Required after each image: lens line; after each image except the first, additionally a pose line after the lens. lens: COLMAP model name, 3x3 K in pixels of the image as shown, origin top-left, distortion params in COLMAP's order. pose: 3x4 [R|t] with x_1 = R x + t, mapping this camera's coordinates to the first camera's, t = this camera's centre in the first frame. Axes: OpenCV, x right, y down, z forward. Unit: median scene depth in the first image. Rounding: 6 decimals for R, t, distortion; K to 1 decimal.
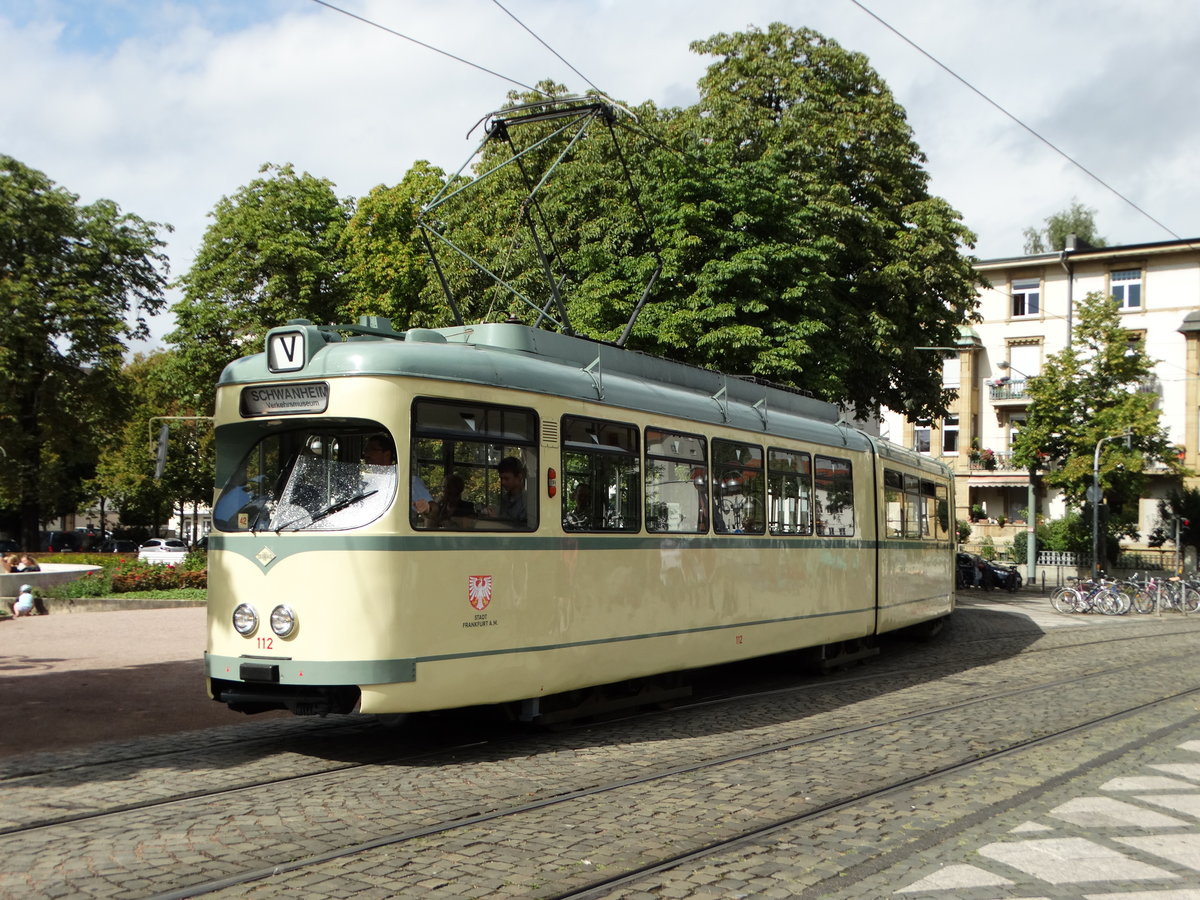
lens RADIAL K [[1354.1, 0, 600.0], [0, 1354.1, 450.0], [0, 0, 1]] dist [0.015922, 0.002091]
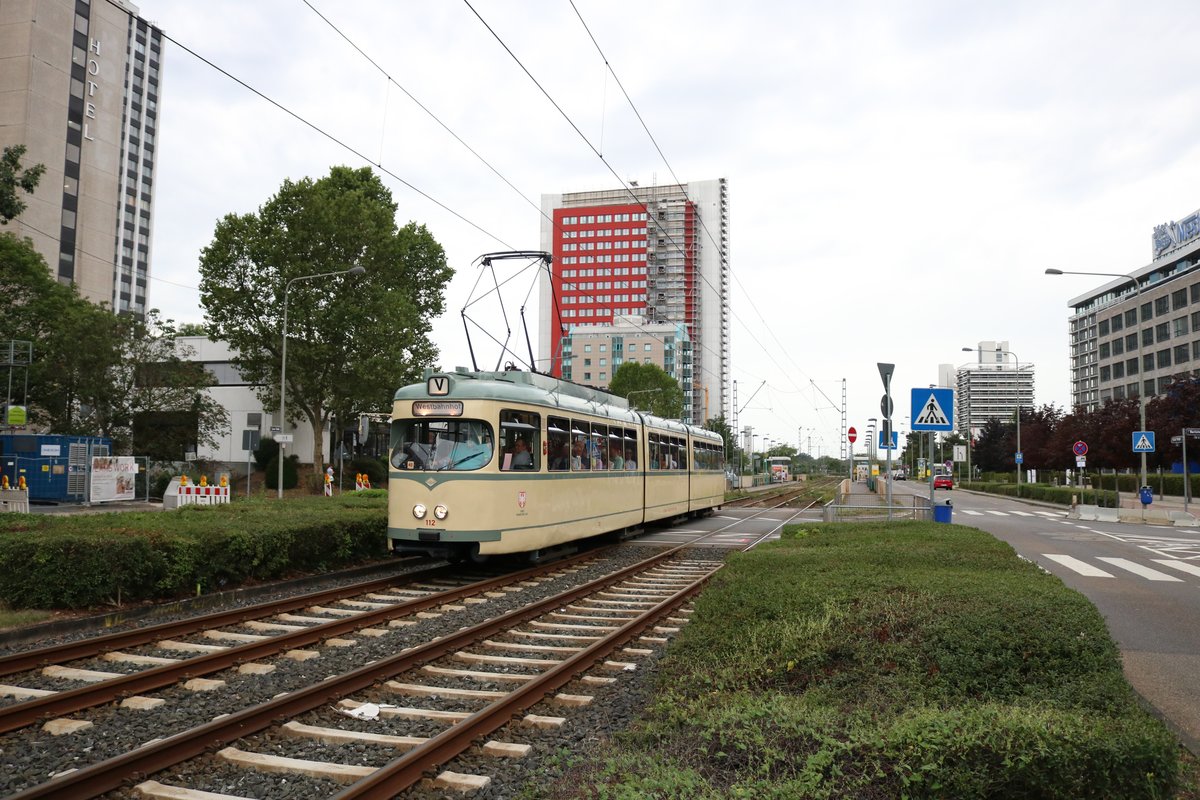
lens RADIAL K [[1012.9, 0, 600.0], [0, 1012.9, 400.0], [0, 0, 1]] dist [-0.072638, 0.002248]
pose [[0.966876, 0.029245, 0.253567, -0.380813], [-0.031144, 0.999509, 0.003476, -0.062728], [-0.253340, -0.011258, 0.967312, -0.585405]]
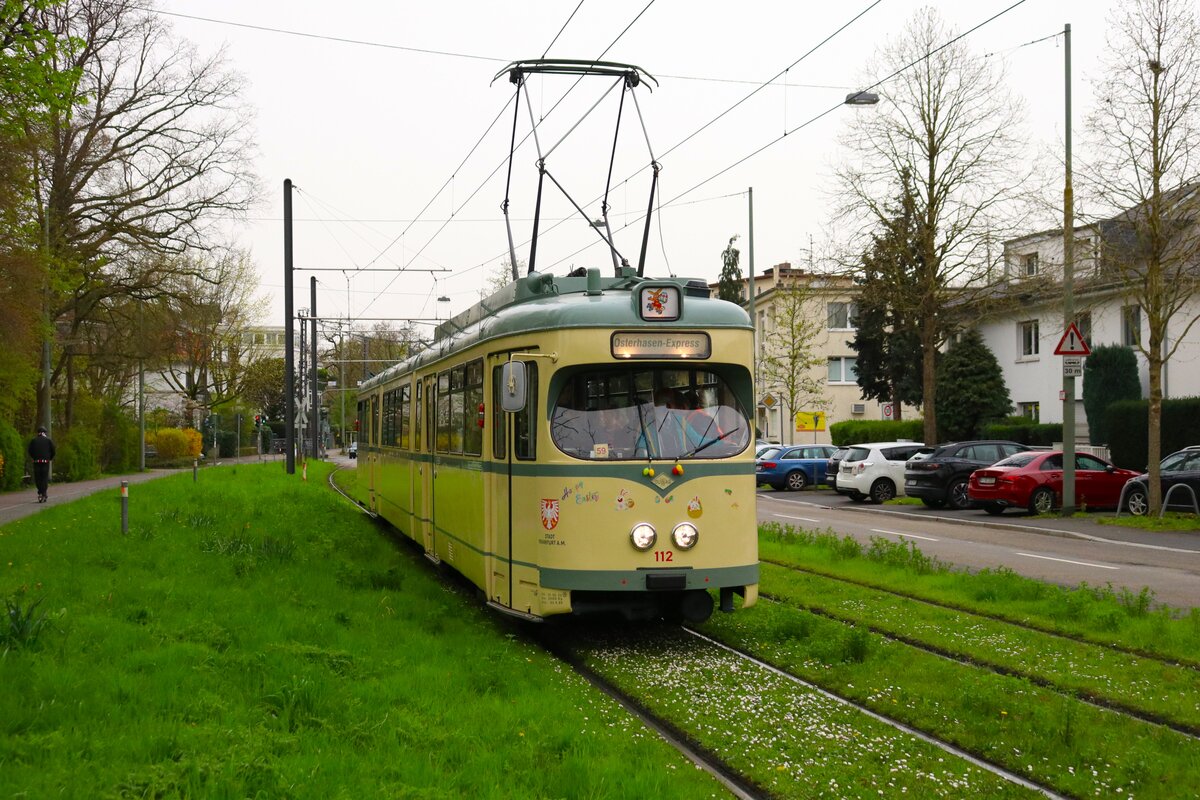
lens RADIAL K [[1583.9, 0, 587.0], [0, 1583.9, 419.4], [0, 0, 1]] dist [0.215595, 0.004950]
pose [[0.752660, 0.000268, 0.658409, -1.138097], [-0.040261, 0.998147, 0.045619, -0.032386], [-0.657177, -0.060844, 0.751277, 0.027942]]
